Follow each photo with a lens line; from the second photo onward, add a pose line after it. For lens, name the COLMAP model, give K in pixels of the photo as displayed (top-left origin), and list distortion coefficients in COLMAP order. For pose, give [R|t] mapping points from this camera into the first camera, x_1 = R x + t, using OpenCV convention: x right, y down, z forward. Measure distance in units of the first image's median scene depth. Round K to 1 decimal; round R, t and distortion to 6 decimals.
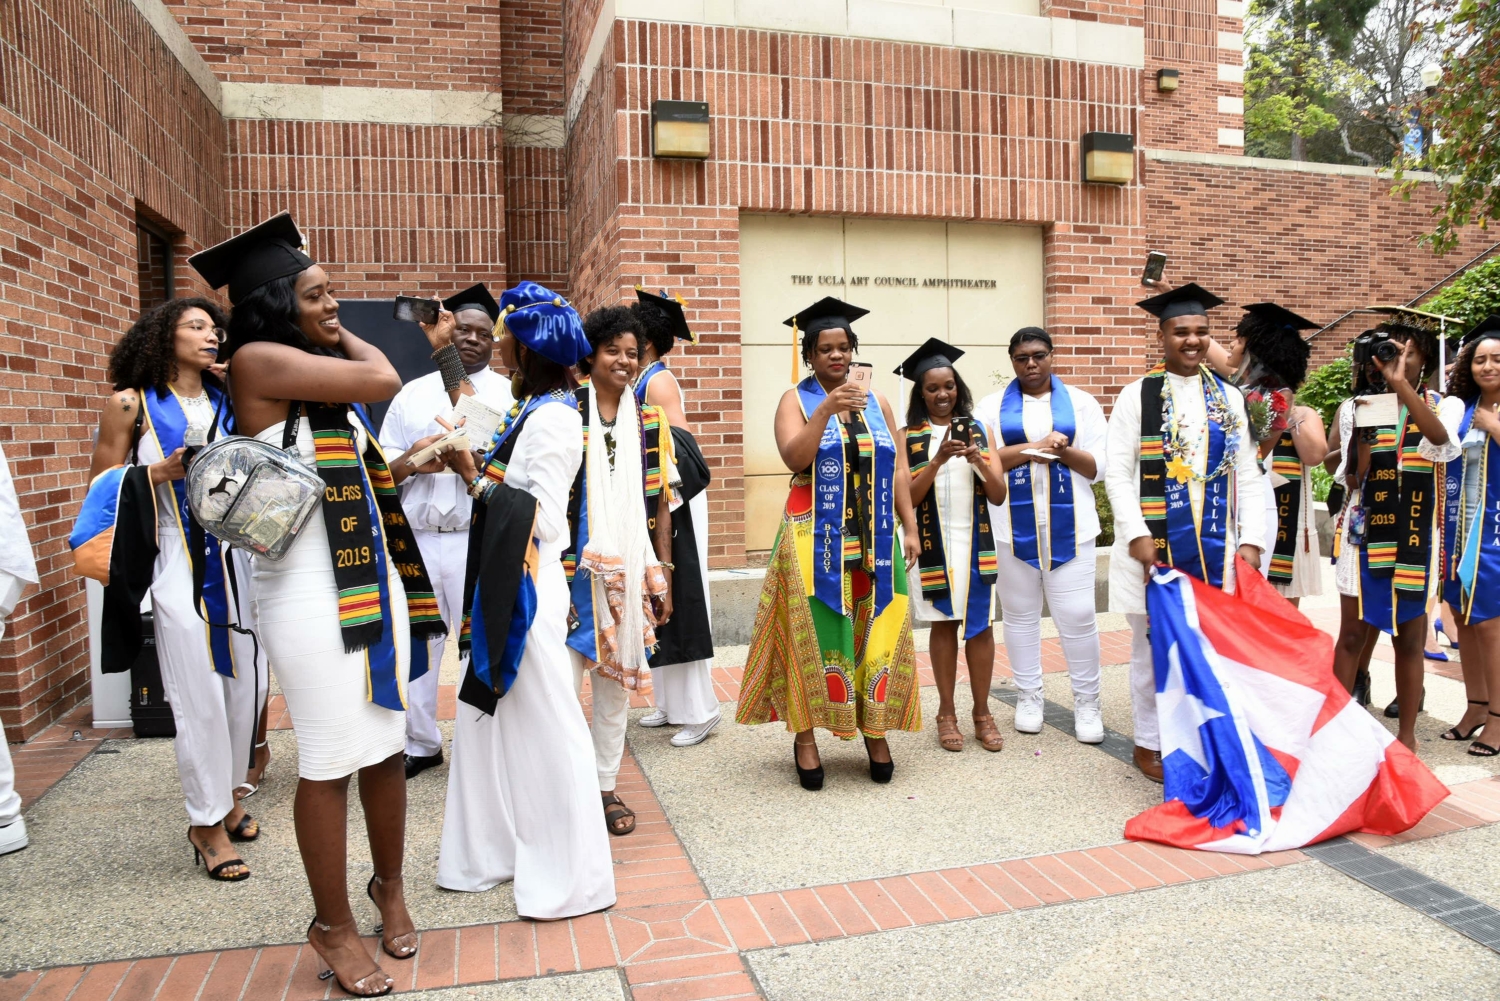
lens RADIAL K [[1034.6, 0, 751.6], [0, 1034.6, 526.1], [0, 0, 1]] dist [-0.104486, 0.057839]
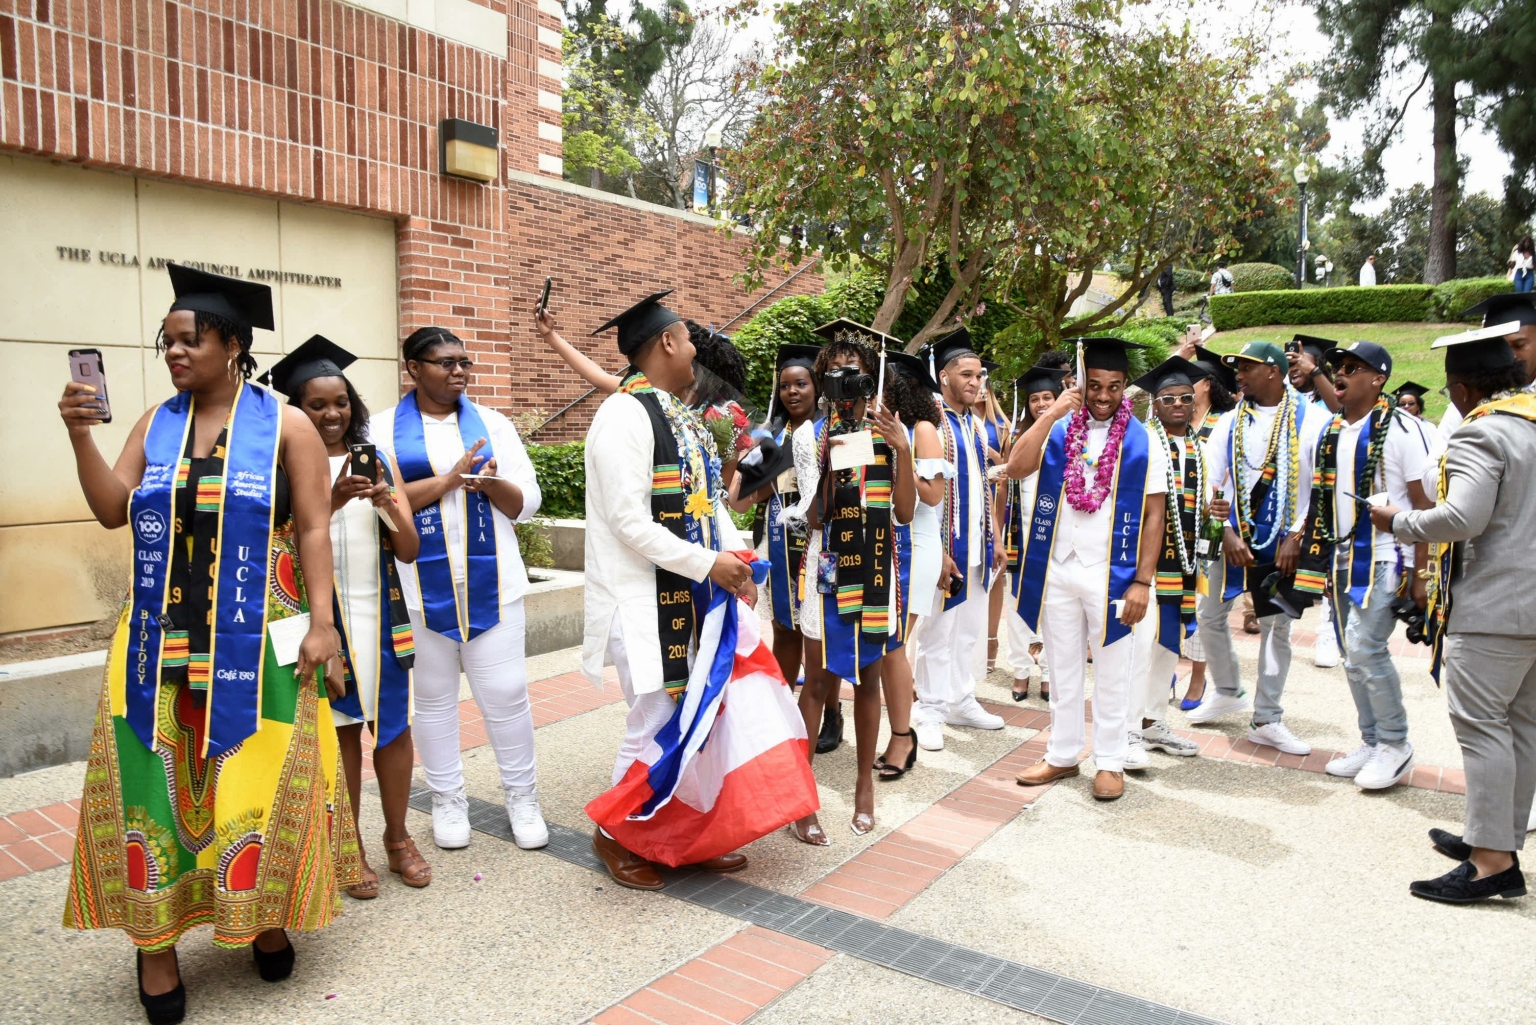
lens RADIAL K [[1059.4, 0, 769.6], [0, 1059.4, 538.7], [0, 0, 1]] dist [-0.104486, 0.057839]
pose [[0.792142, -0.041151, 0.608948, -0.008680], [0.047742, 0.998845, 0.005396, -0.016159], [-0.608467, 0.024798, 0.793192, 0.126836]]
